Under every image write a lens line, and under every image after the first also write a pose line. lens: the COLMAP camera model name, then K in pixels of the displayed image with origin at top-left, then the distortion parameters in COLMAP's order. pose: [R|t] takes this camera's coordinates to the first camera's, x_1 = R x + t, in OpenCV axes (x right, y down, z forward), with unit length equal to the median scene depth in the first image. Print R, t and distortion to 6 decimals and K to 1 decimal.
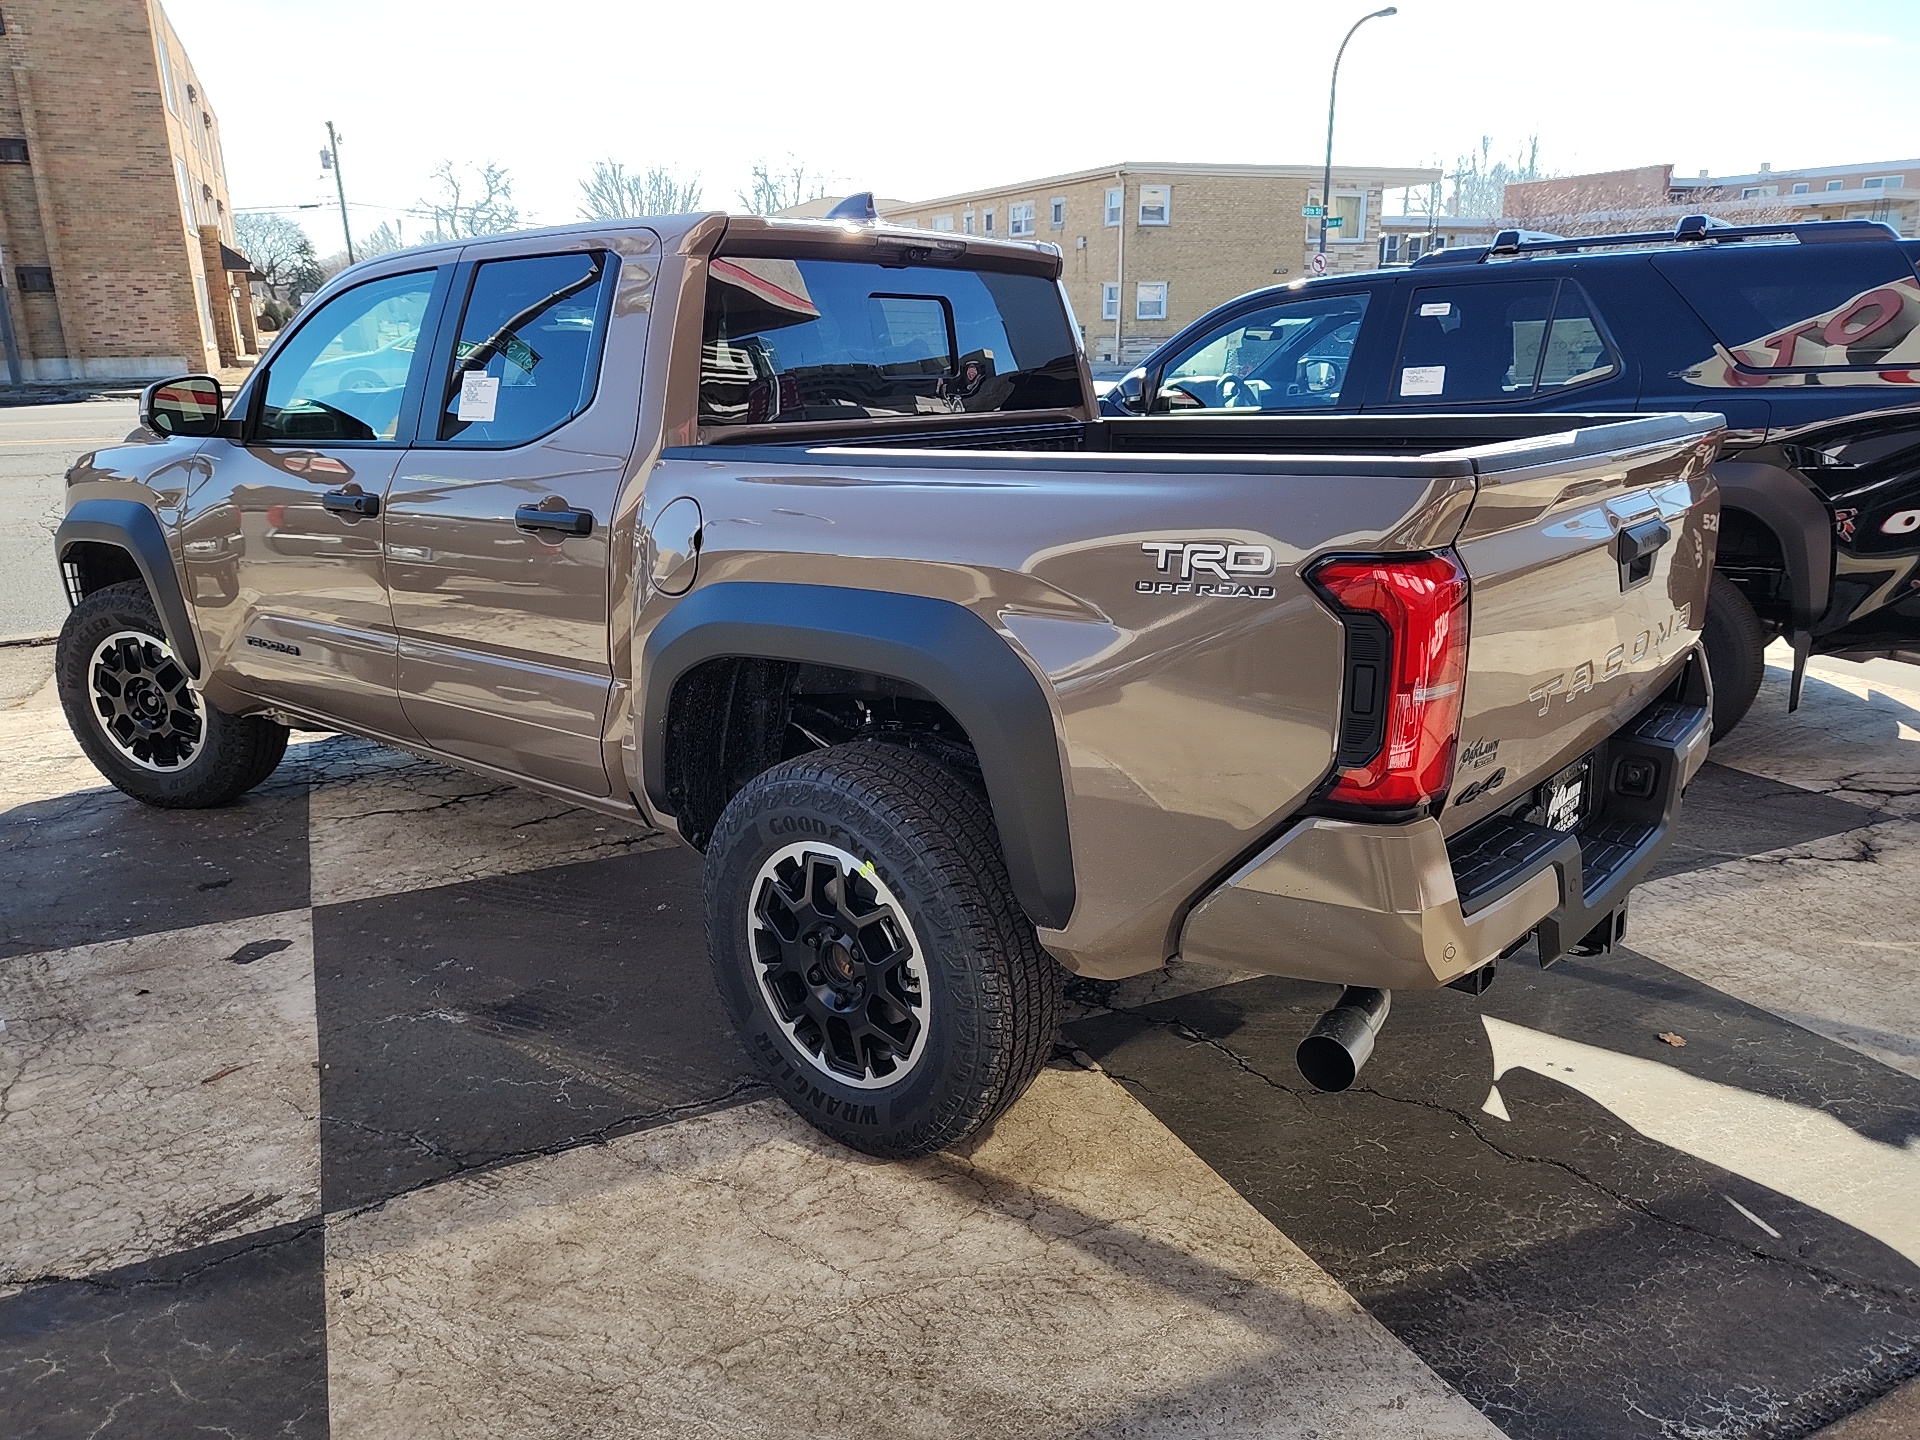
lens RADIAL K [[1388.6, 0, 960.0], [0, 1388.6, 720.0], [0, 0, 1]] dist [0.078552, -0.069495]
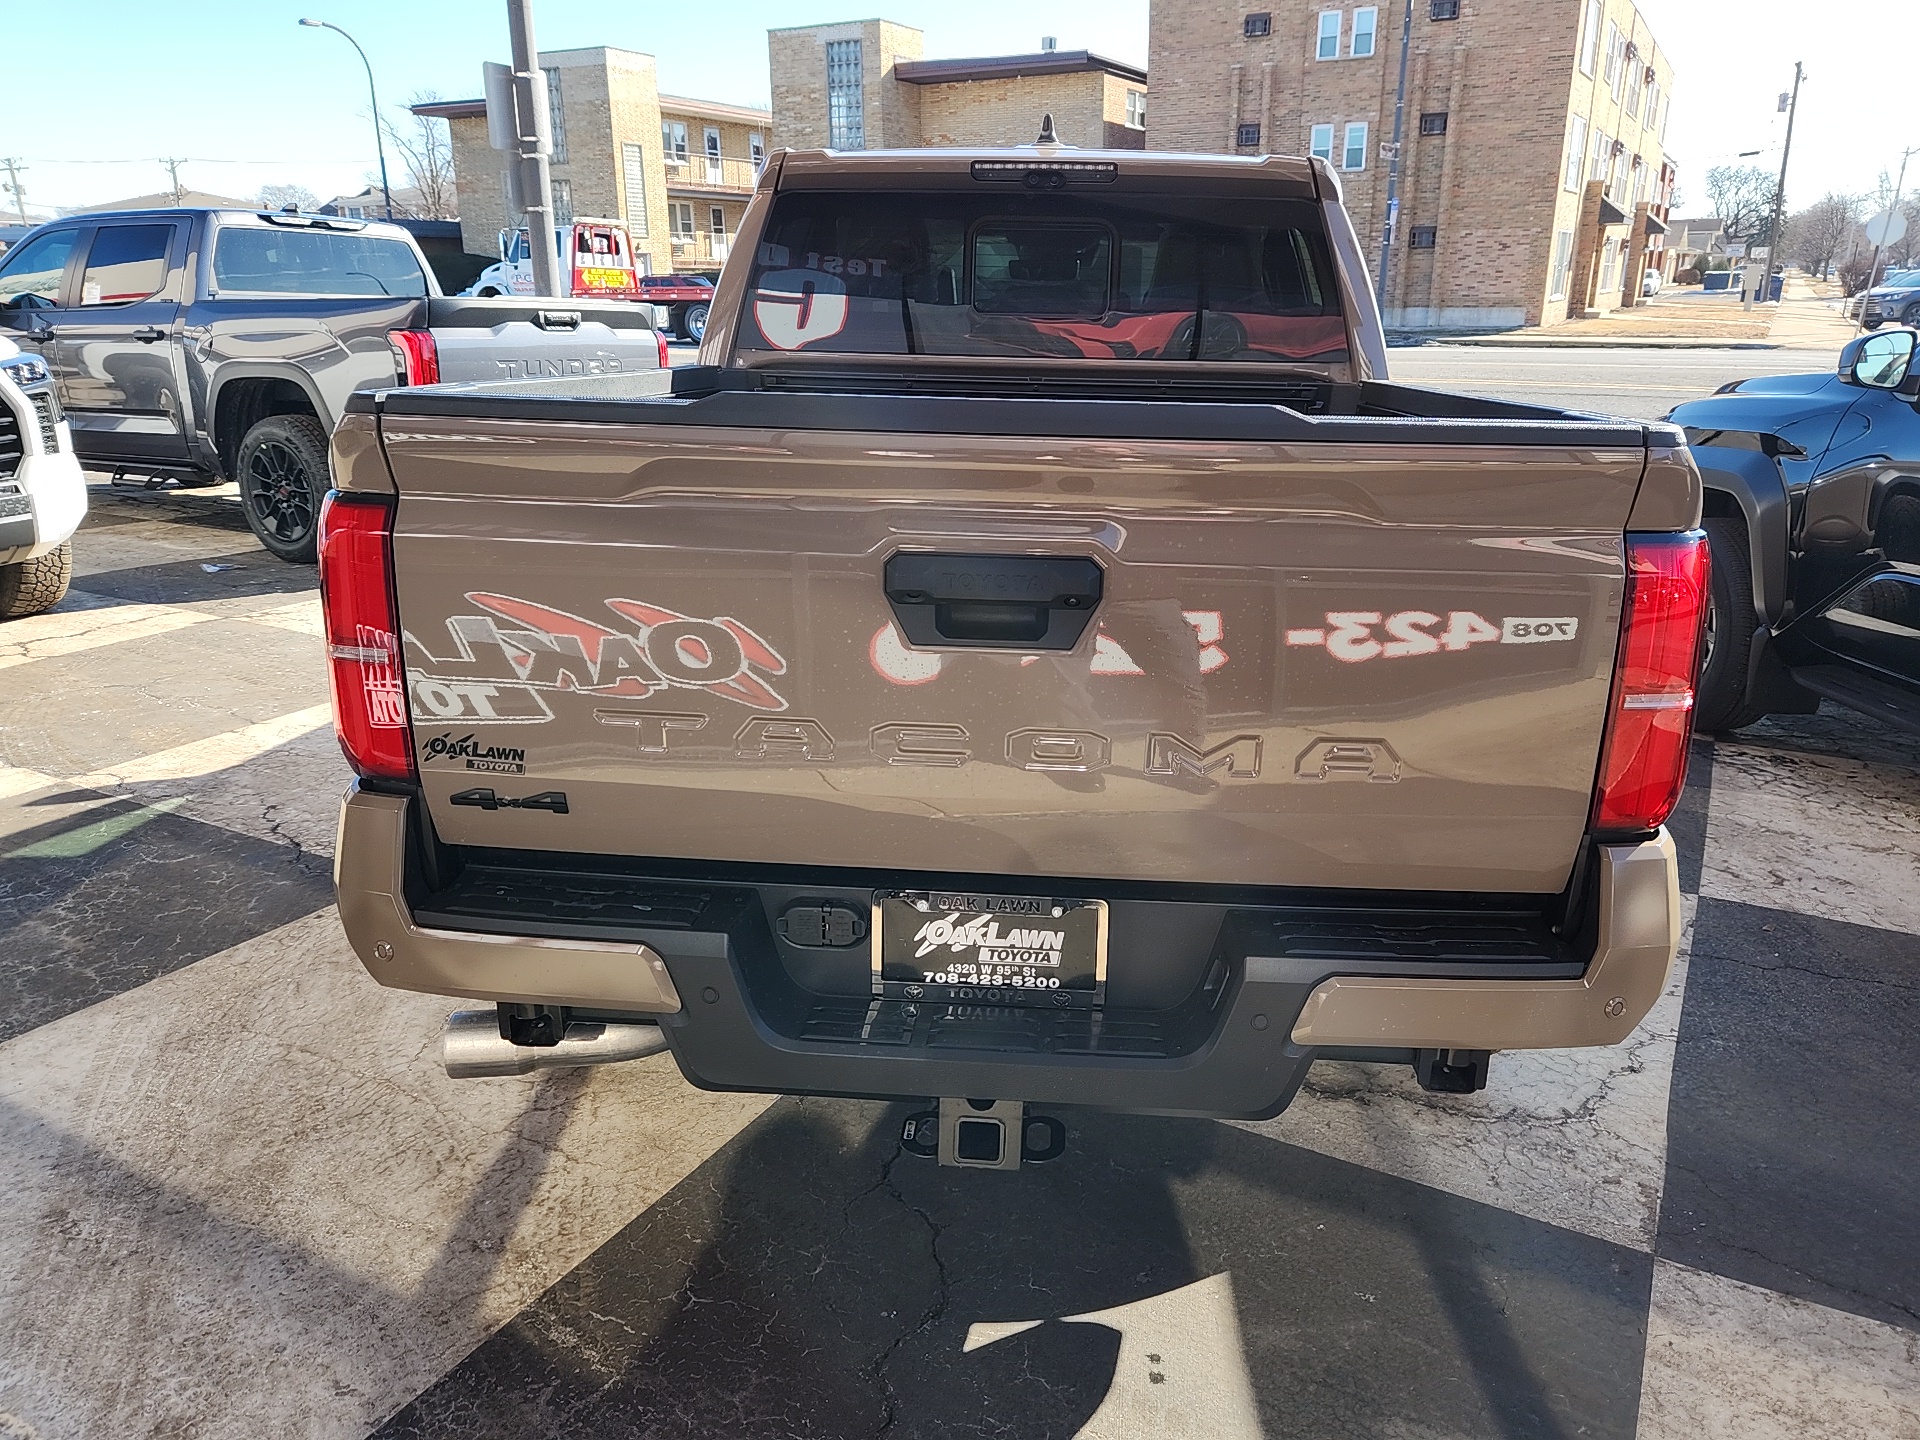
lens RADIAL K [[1366.7, 0, 962.3], [0, 1366.7, 702.6], [0, 0, 1]] dist [0.076116, -0.069371]
pose [[0.578791, 0.249506, -0.776368, 0.547426], [-0.231805, 0.963108, 0.136707, -0.087041], [0.781836, 0.100841, 0.615276, 0.332738]]
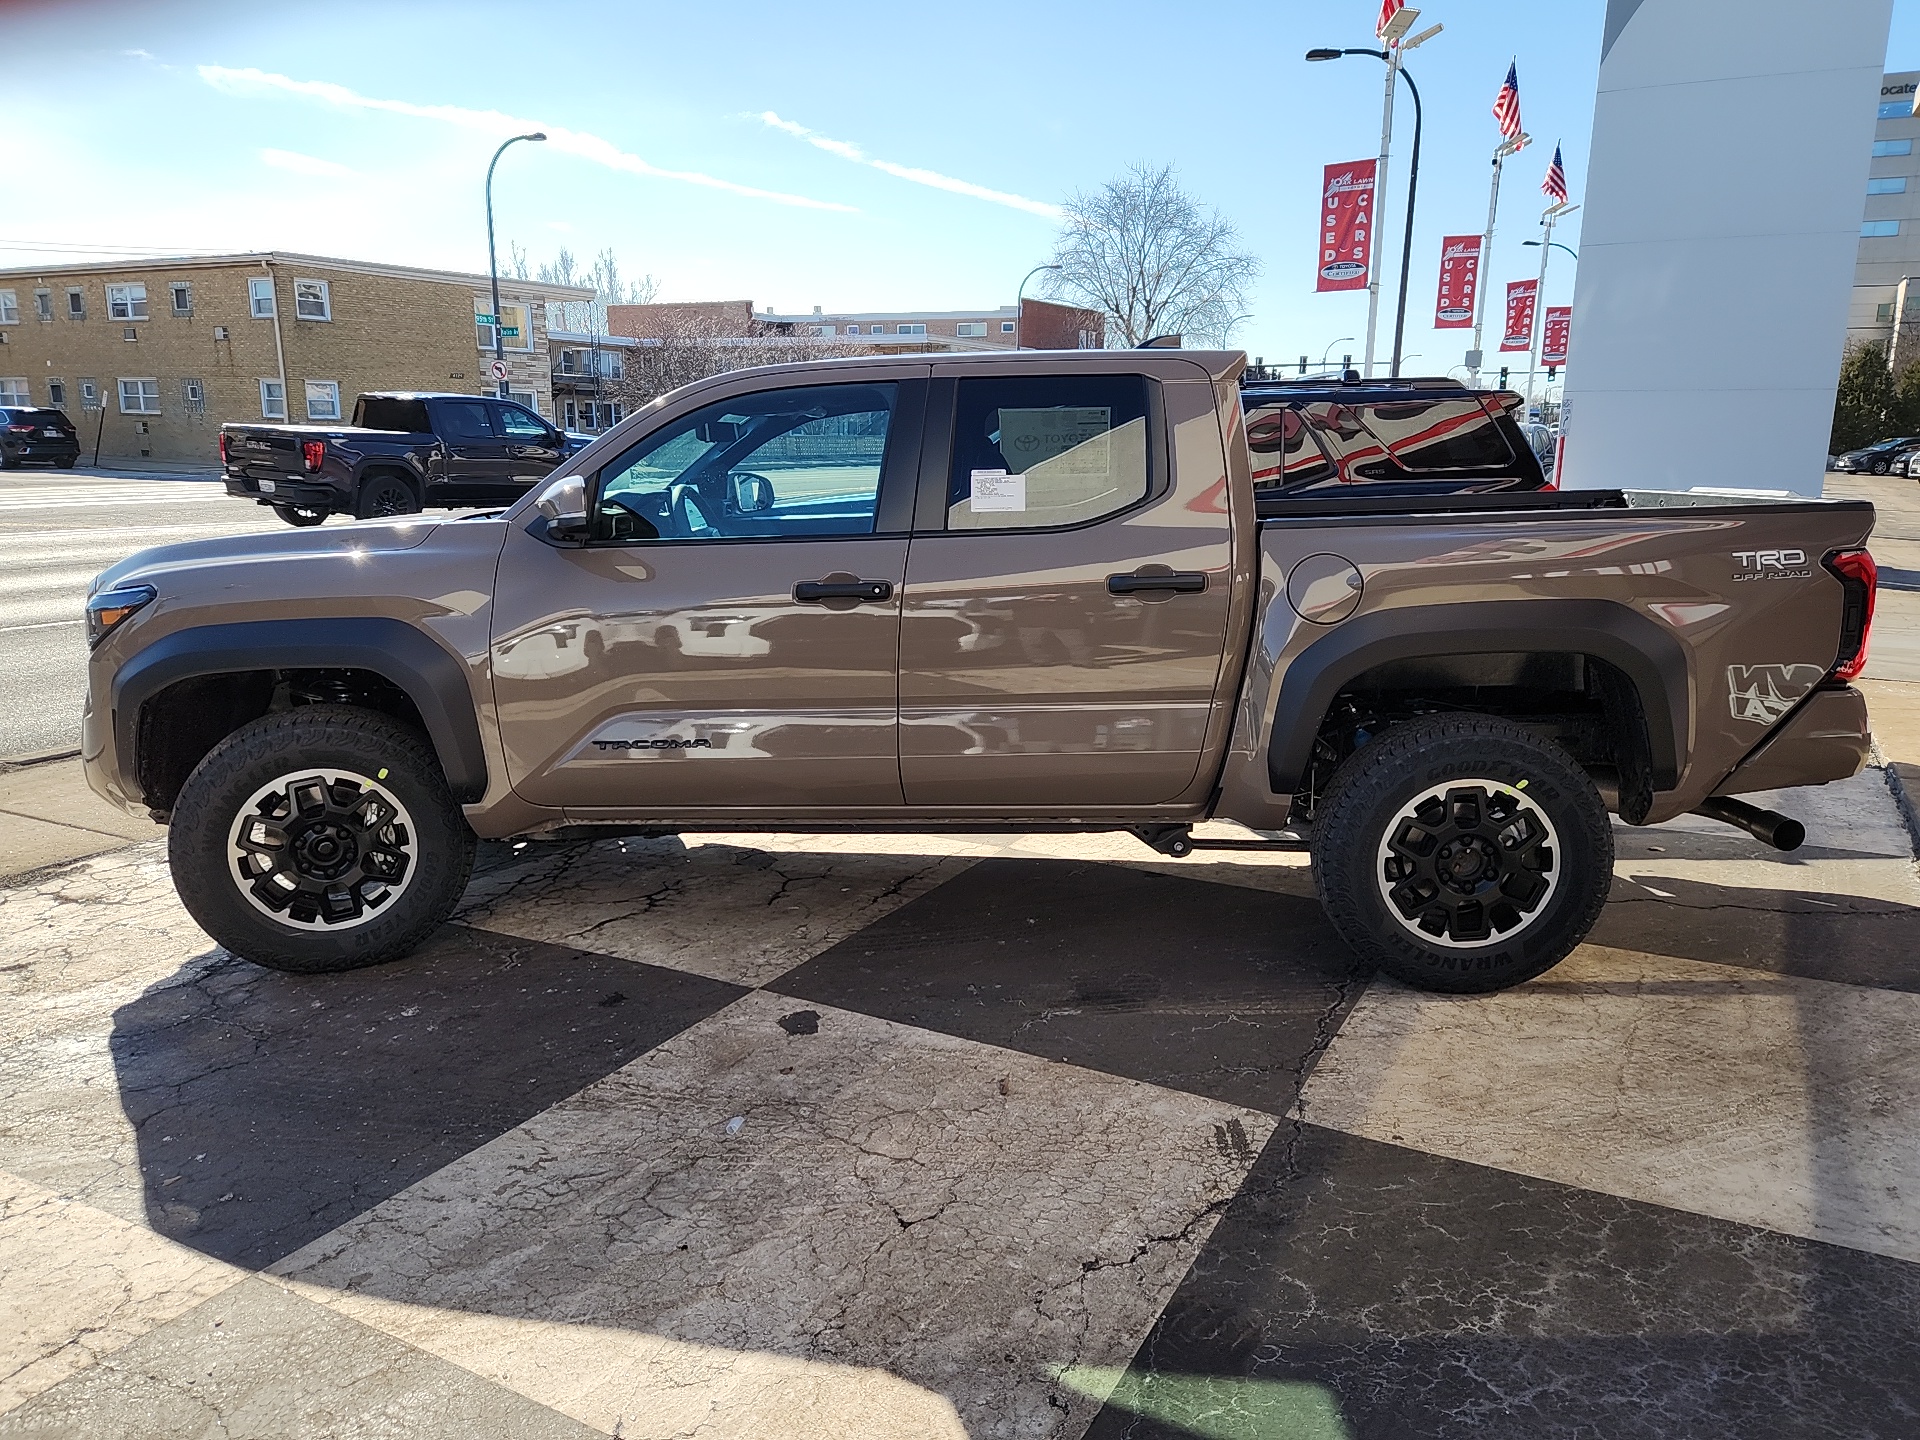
lens RADIAL K [[1404.4, 0, 963.3], [0, 1404.4, 747.1], [0, 0, 1]] dist [0.083632, -0.075410]
pose [[0.794163, -0.120189, 0.595702, -0.828472], [0.153278, 0.988171, -0.004969, -0.011287], [-0.588058, 0.095254, 0.803190, 0.063723]]
